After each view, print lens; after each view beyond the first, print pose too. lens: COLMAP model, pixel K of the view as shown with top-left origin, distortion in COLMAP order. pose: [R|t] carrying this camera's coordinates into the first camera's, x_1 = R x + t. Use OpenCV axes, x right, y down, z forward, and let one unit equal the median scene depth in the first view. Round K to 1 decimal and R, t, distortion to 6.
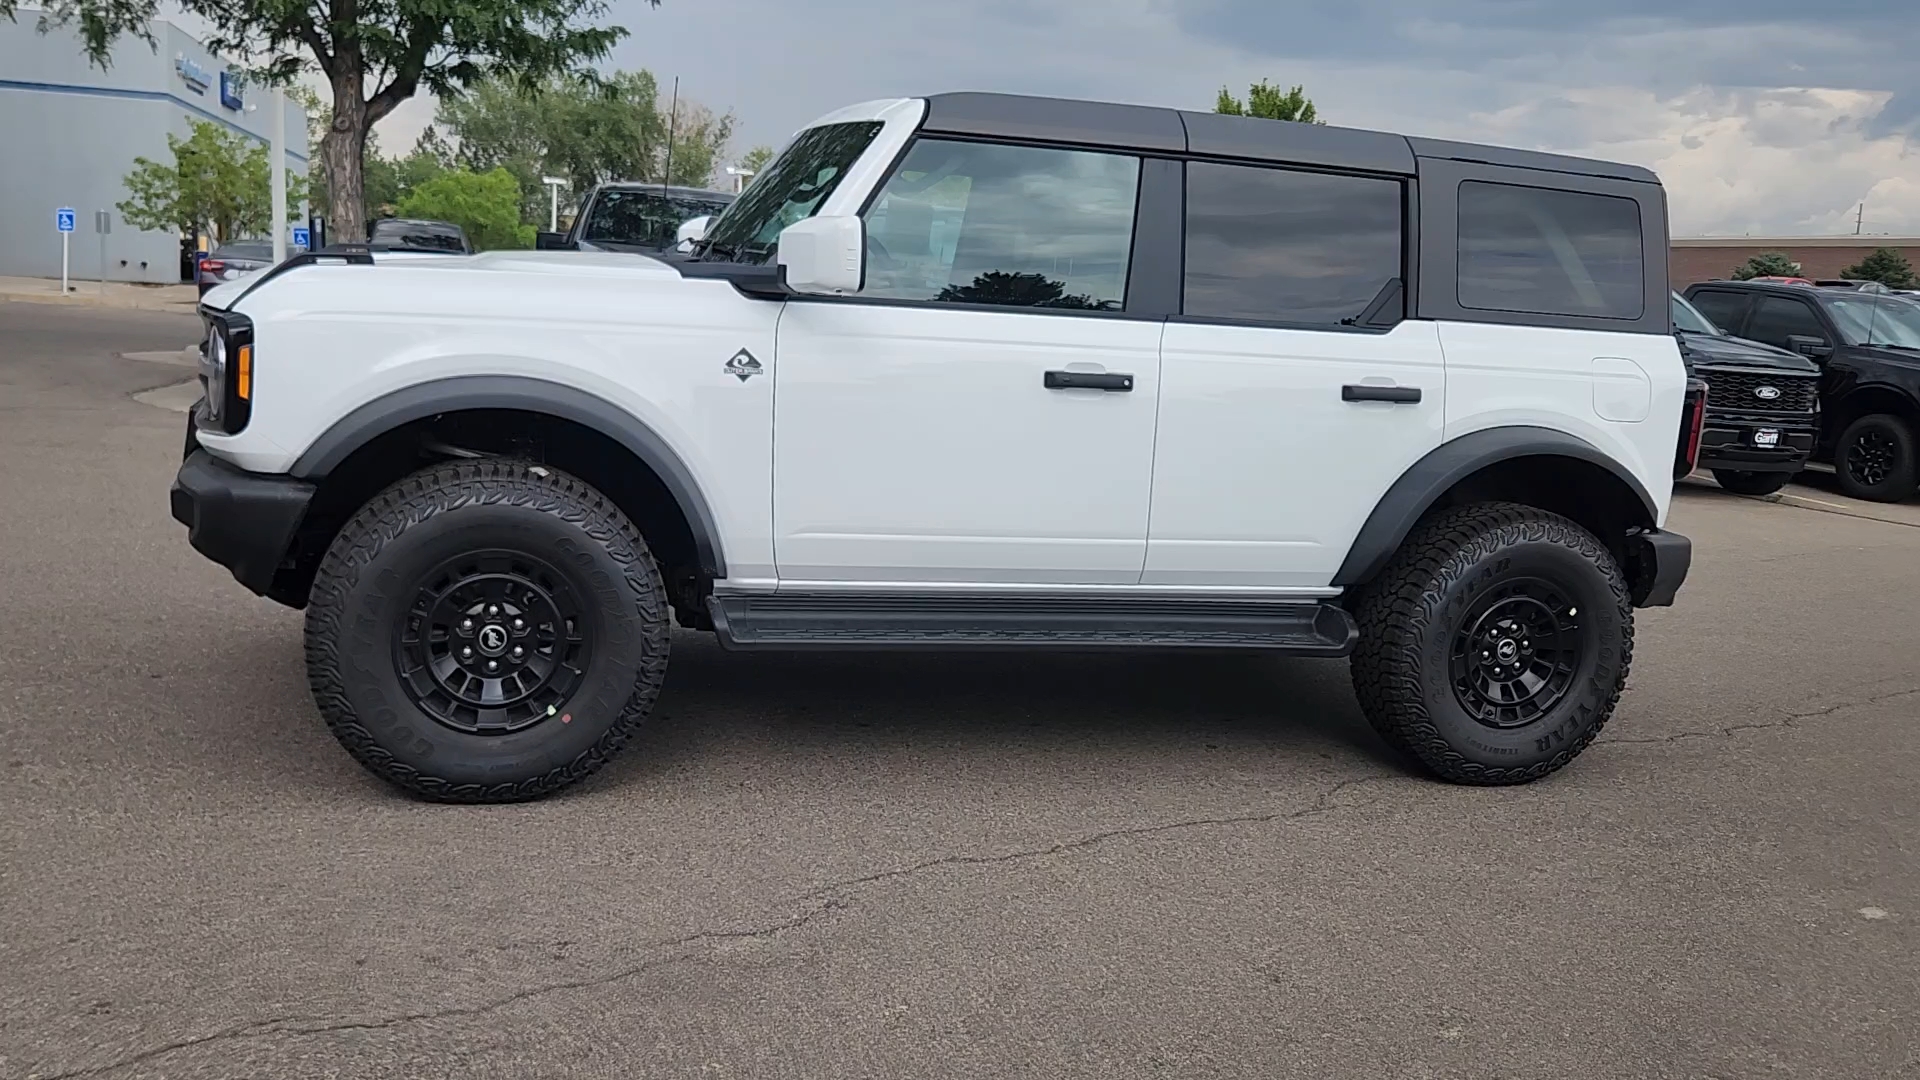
lens RADIAL K [[1633.5, 0, 957.1], [0, 1633.5, 536.3], [0, 0, 1]] dist [0.026044, -0.002846]
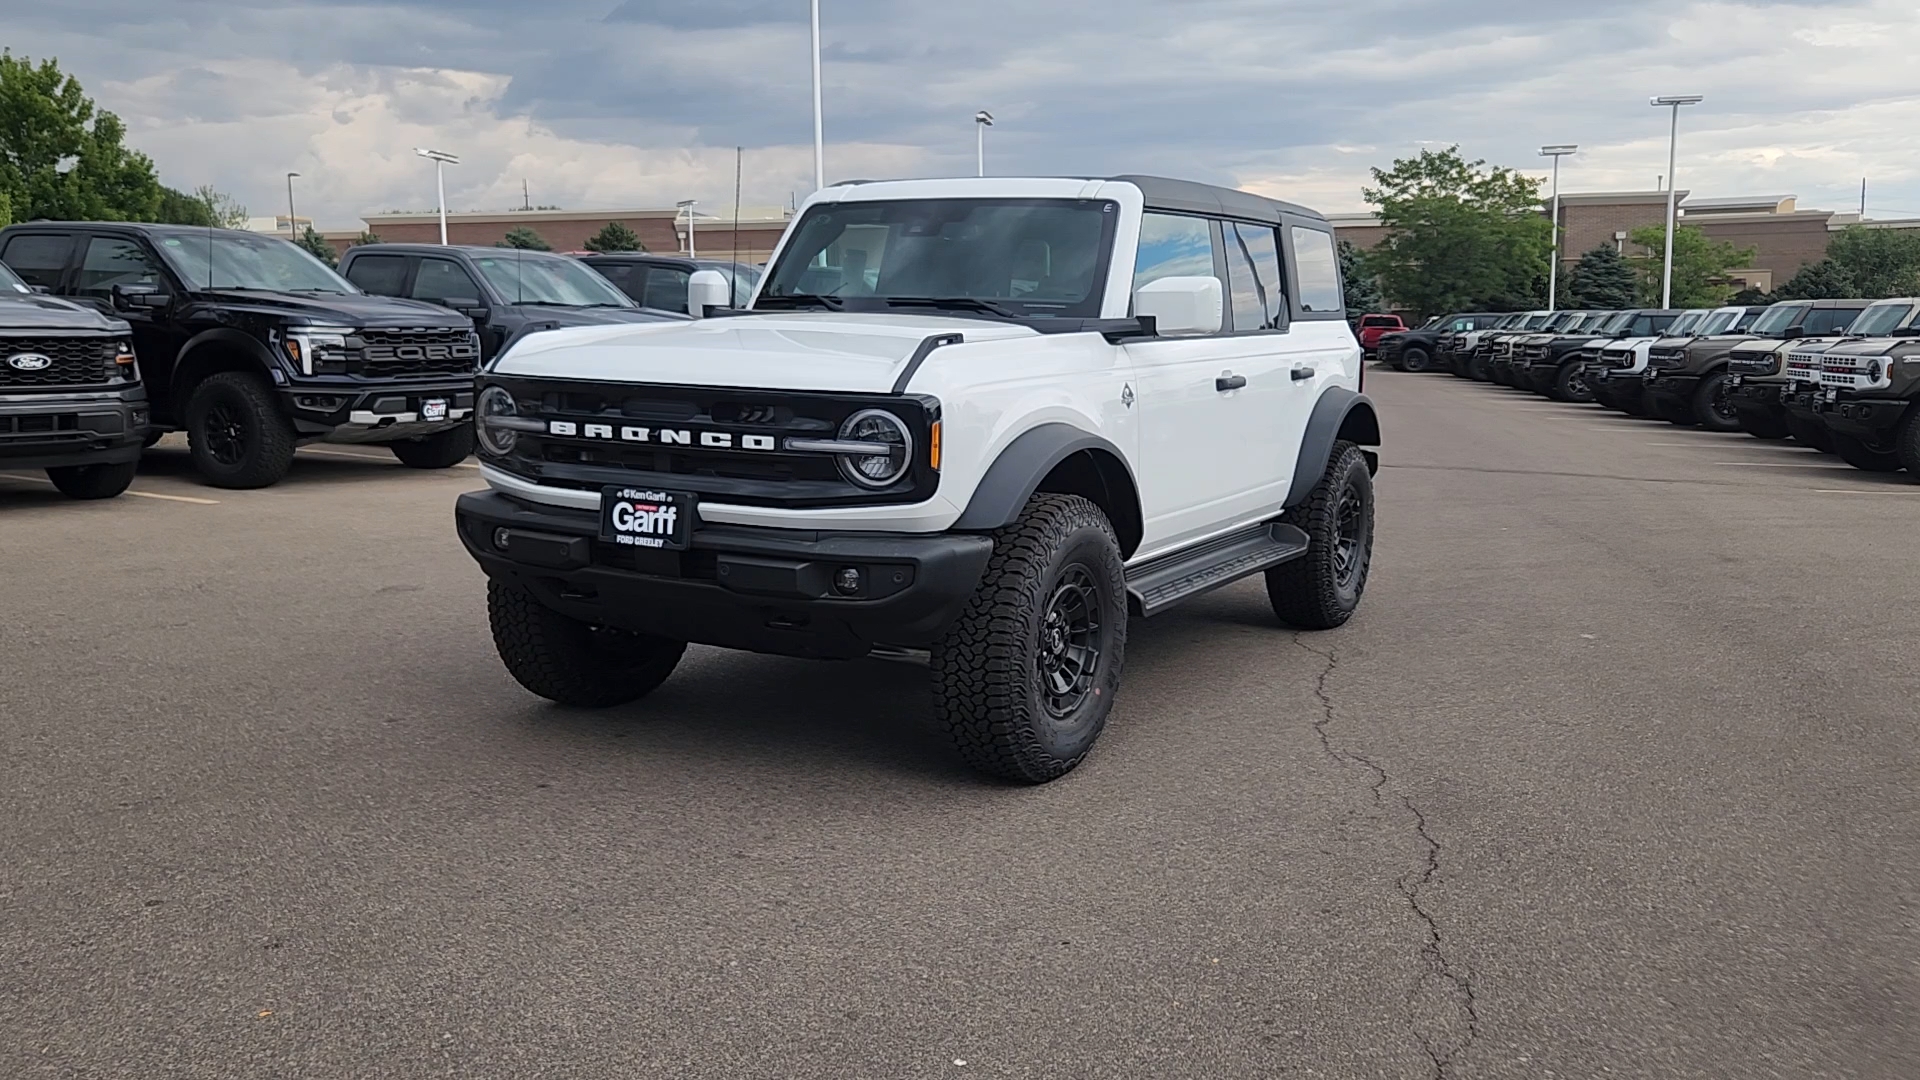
lens RADIAL K [[1633.5, 0, 967.9], [0, 1633.5, 533.9], [0, 0, 1]] dist [0.026044, -0.002846]
pose [[0.720703, -0.159638, 0.674613, -0.964711], [0.150596, 0.985939, 0.072424, -0.095556], [-0.676689, 0.049398, 0.734610, 0.126071]]
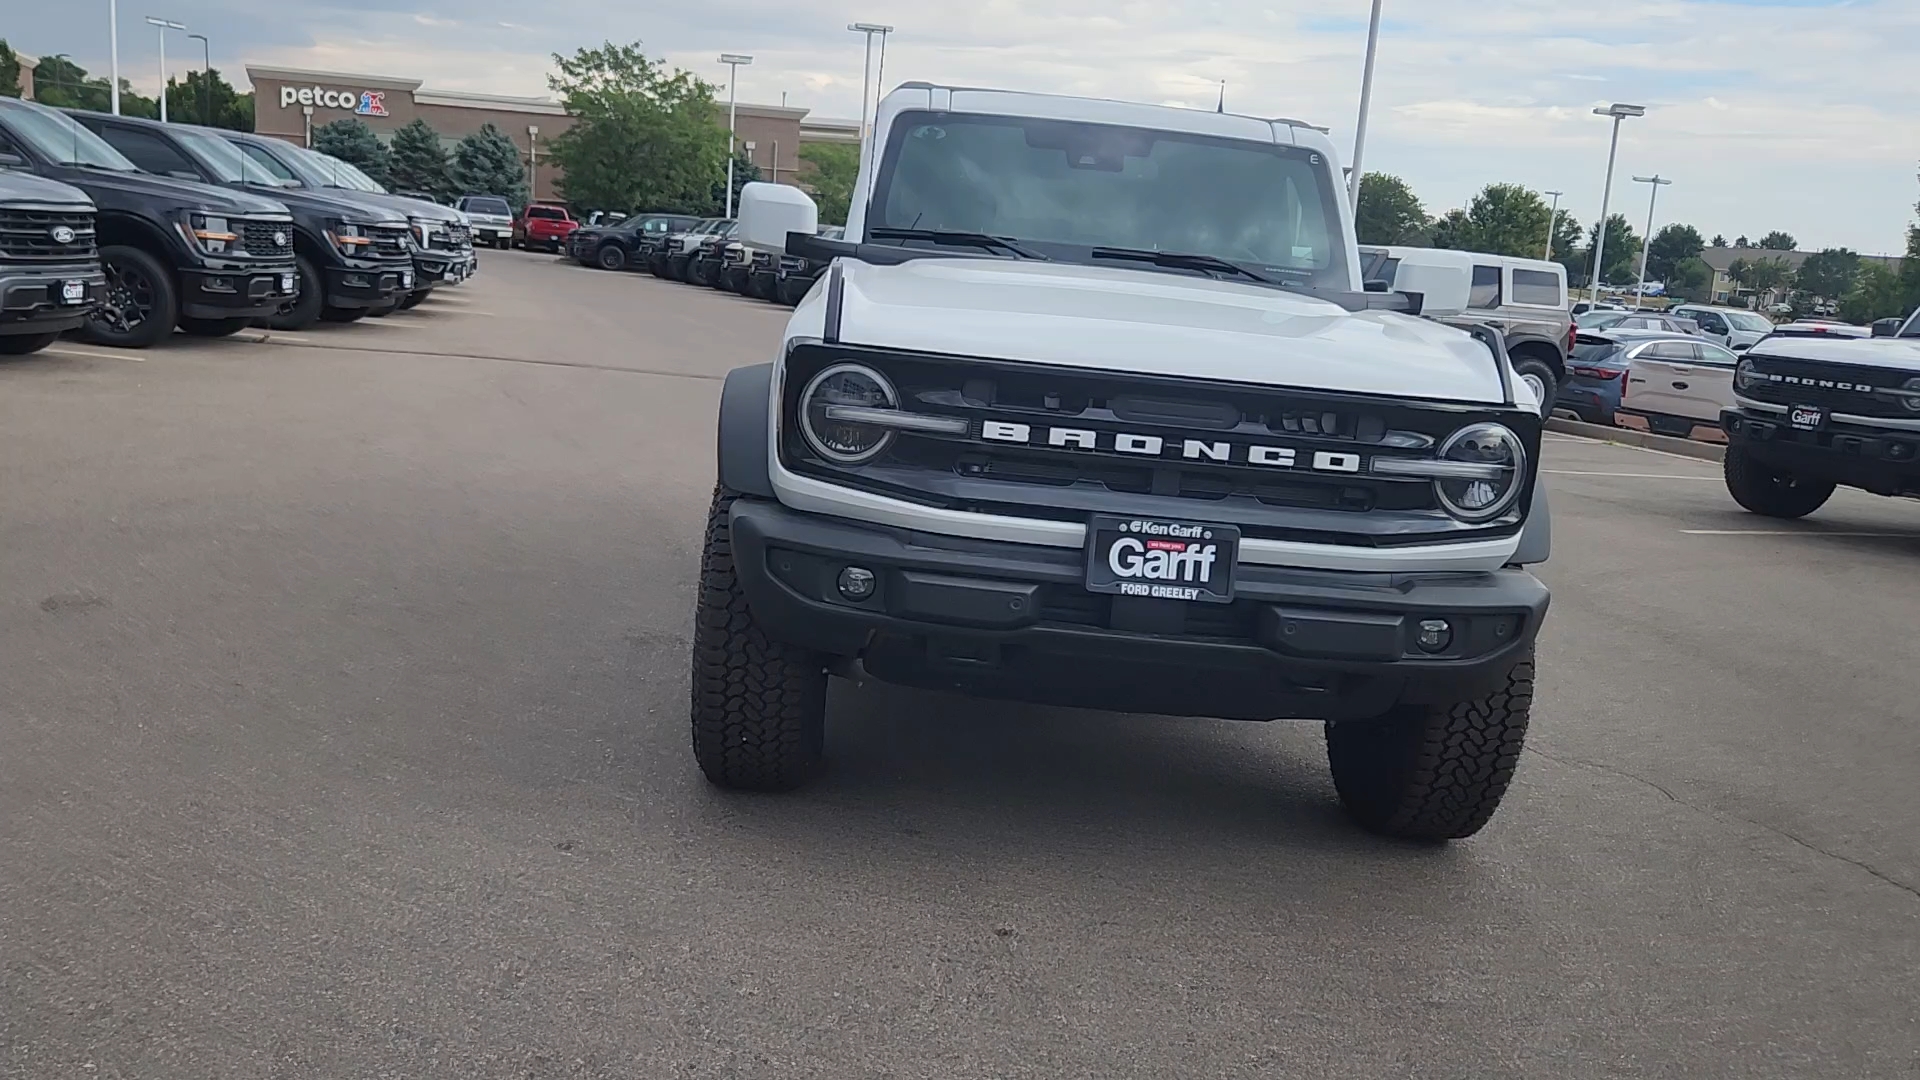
lens RADIAL K [[1633.5, 0, 957.4], [0, 1633.5, 532.2], [0, 0, 1]] dist [0.026044, -0.002846]
pose [[0.274708, -0.219292, 0.936187, -1.139882], [0.086952, 0.975322, 0.202945, -0.228313], [-0.957588, 0.025653, 0.286996, 0.847367]]
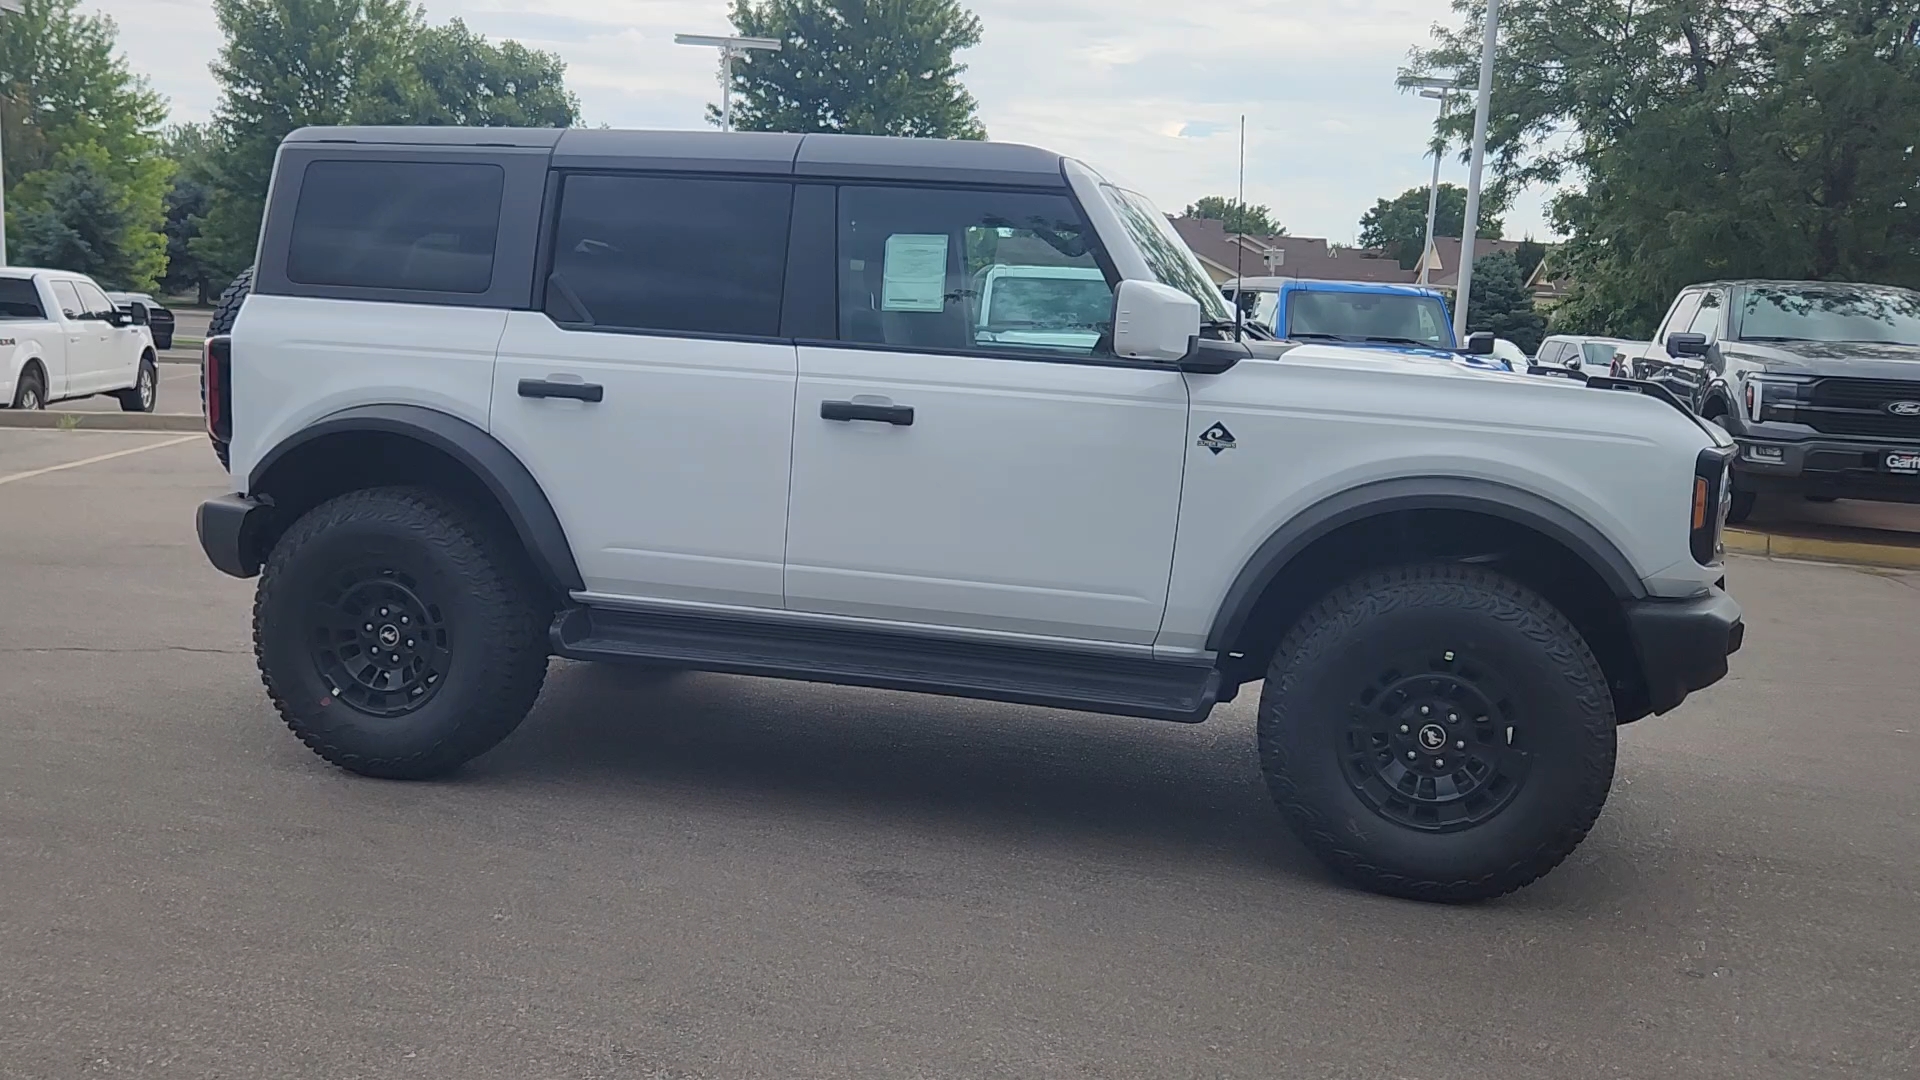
lens RADIAL K [[1633.5, 0, 953.7], [0, 1633.5, 535.2], [0, 0, 1]] dist [0.026044, -0.002846]
pose [[-0.847415, -0.186716, 0.497016, -0.553061], [-0.025942, 0.949565, 0.312496, -0.381645], [-0.530297, 0.251920, -0.809519, 2.021429]]
